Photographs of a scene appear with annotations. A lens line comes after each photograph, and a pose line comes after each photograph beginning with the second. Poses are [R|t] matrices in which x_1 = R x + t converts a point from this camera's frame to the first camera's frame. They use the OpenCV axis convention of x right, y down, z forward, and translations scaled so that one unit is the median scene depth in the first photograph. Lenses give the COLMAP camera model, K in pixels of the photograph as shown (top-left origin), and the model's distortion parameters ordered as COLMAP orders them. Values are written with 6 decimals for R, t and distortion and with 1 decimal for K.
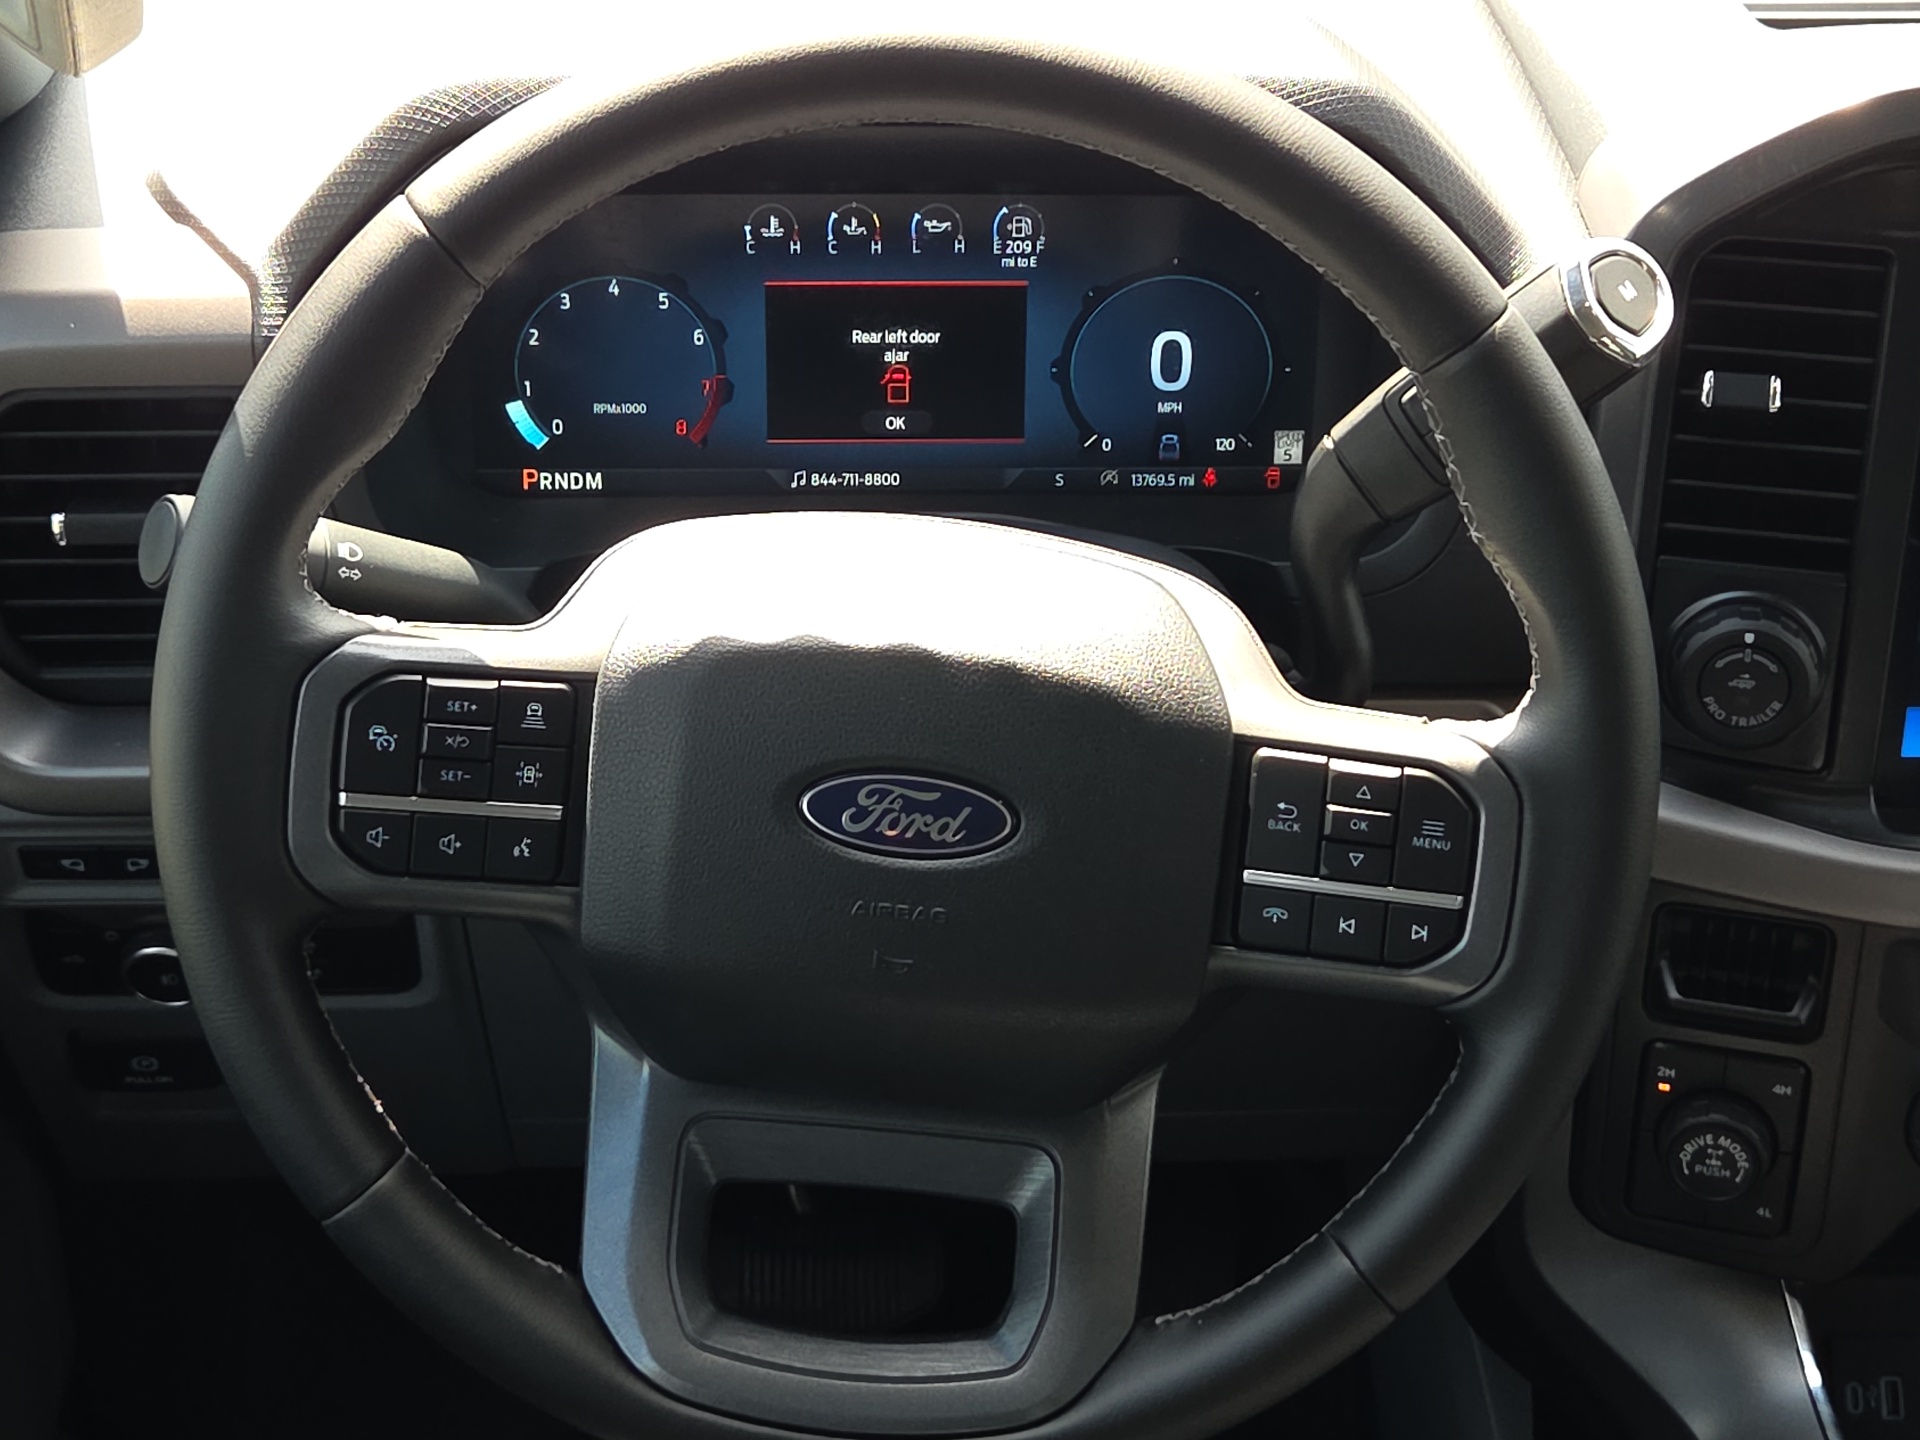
lens RADIAL K [[3189.0, 0, 957.7], [0, 3189.0, 655.7], [0, 0, 1]] dist [0.058011, -0.268363]
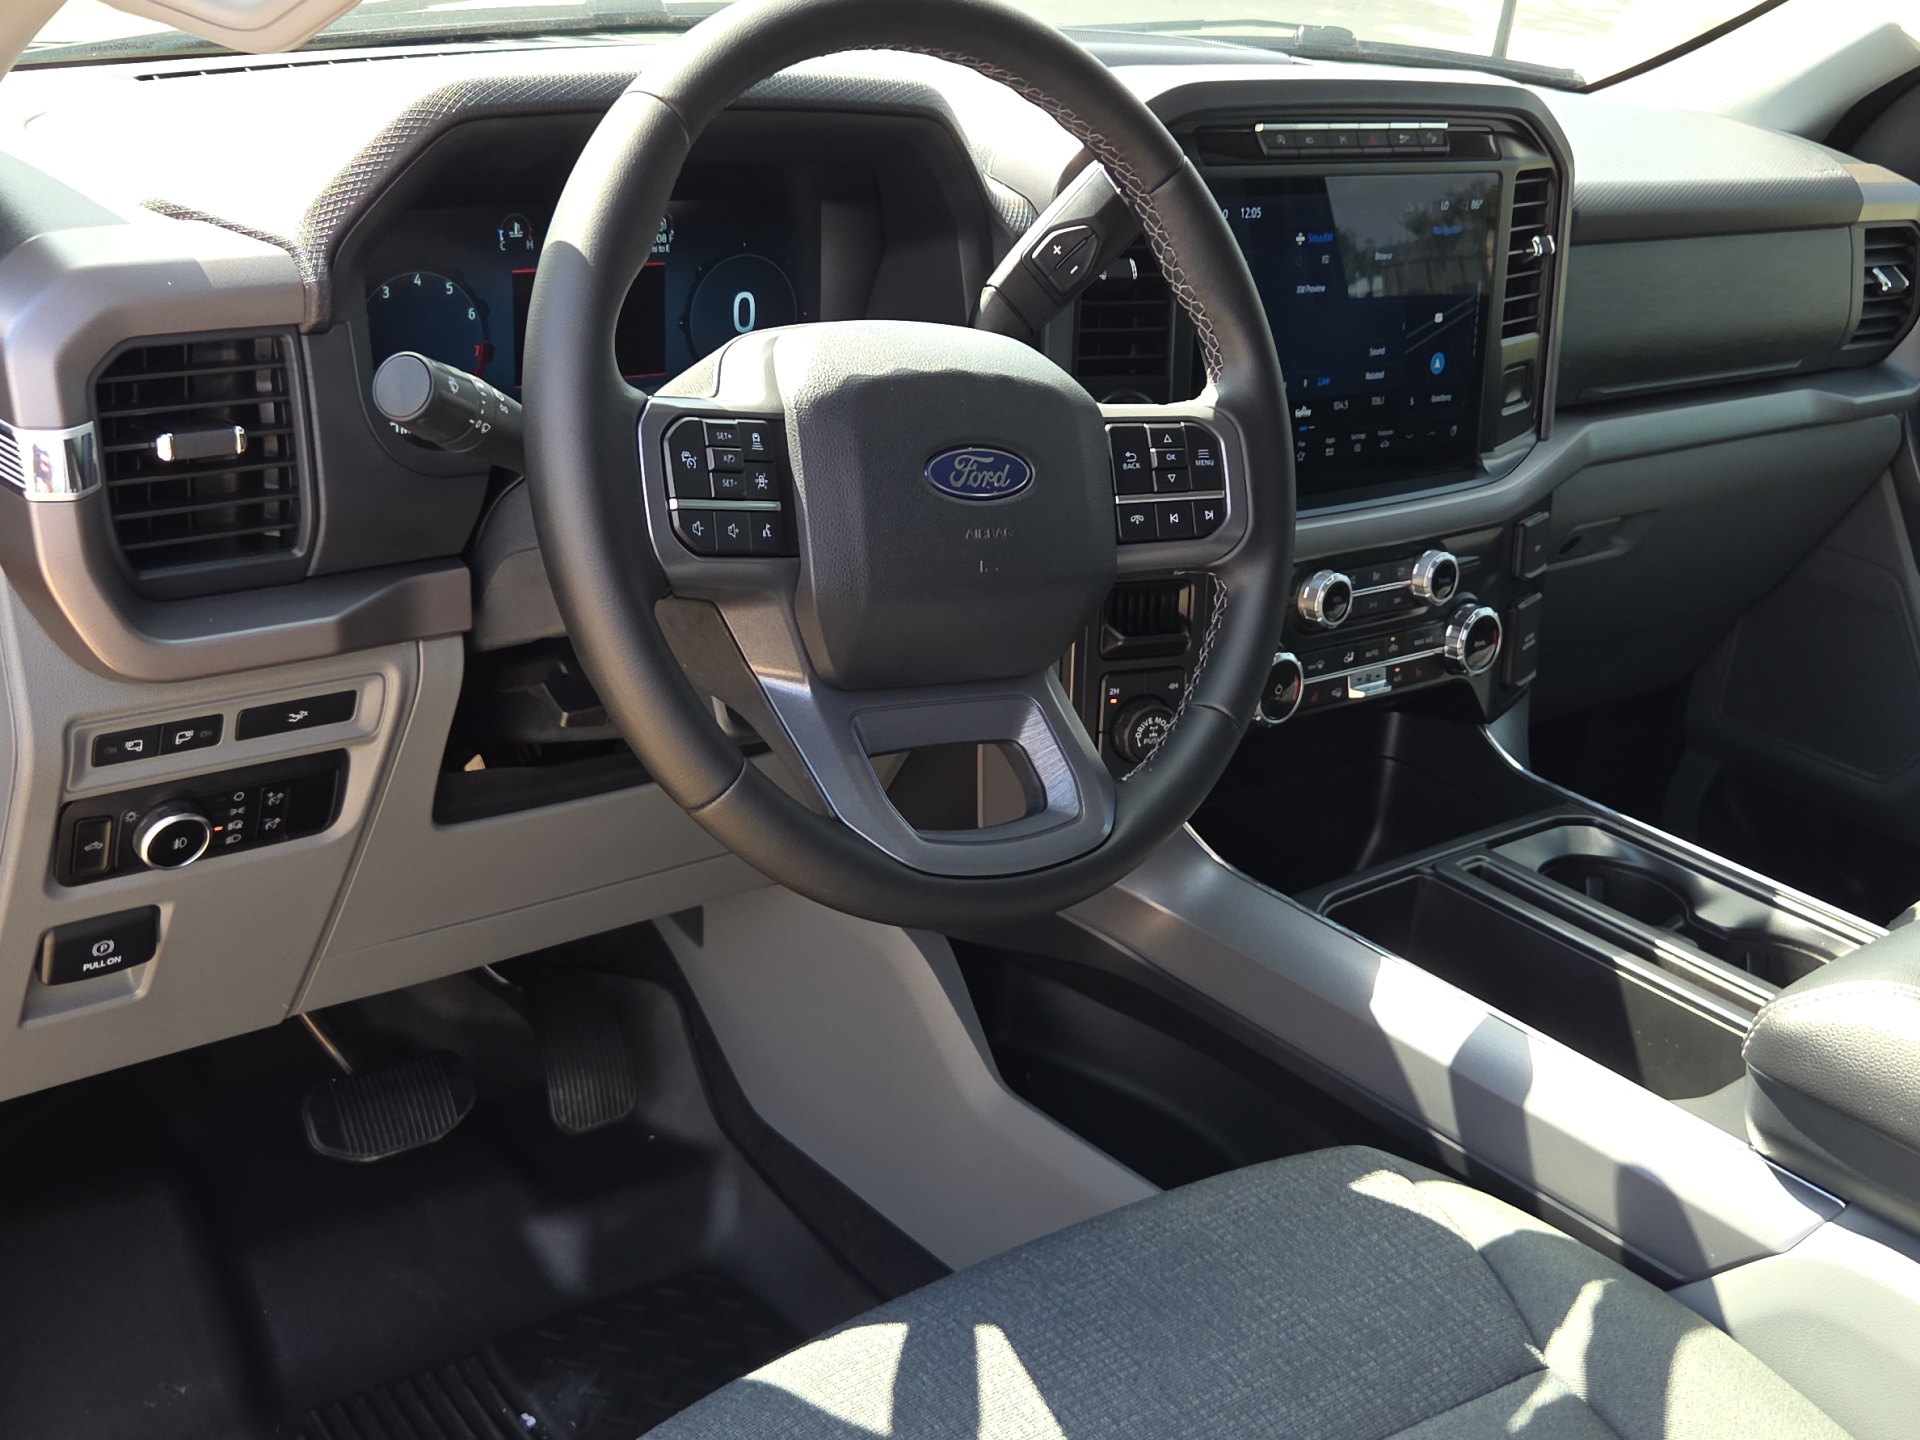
lens RADIAL K [[2272.4, 0, 966.4], [0, 2272.4, 687.1], [0, 0, 1]] dist [0.016123, 0.002874]
pose [[0.777028, -0.166381, 0.607079, -0.557200], [0.228156, 0.973296, -0.025277, 0.138913], [-0.586662, 0.158149, 0.794240, 0.094960]]
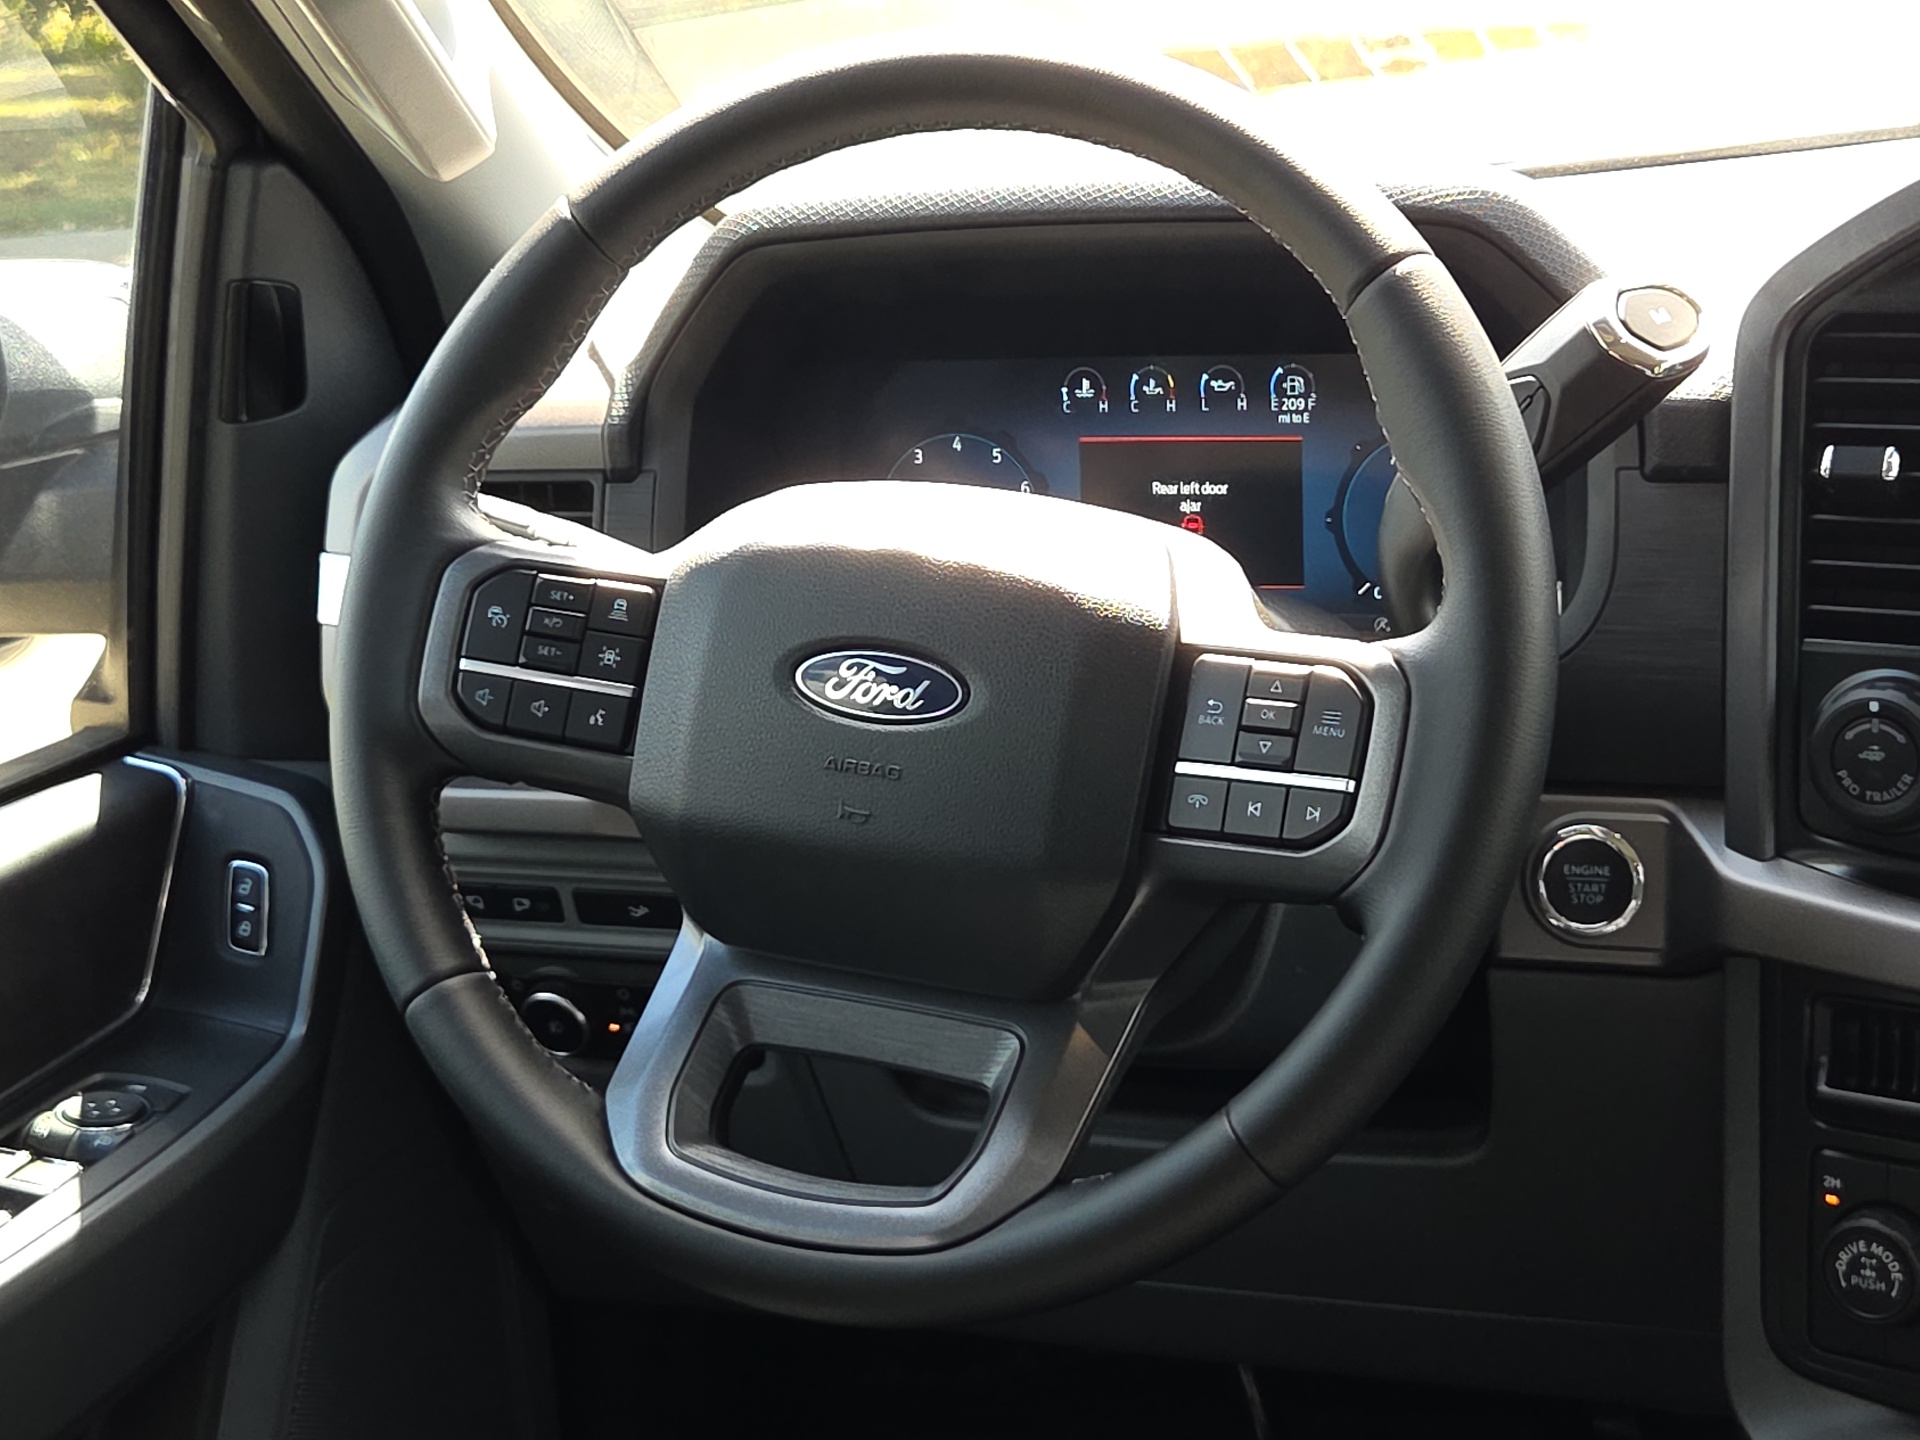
lens RADIAL K [[3189.0, 0, 957.7], [0, 3189.0, 655.7], [0, 0, 1]] dist [0.058011, -0.268363]
pose [[0.913822, 0.014137, -0.405869, 0.366686], [-0.123108, 0.962013, -0.243670, 0.243115], [0.387006, 0.272637, 0.880849, -0.003652]]
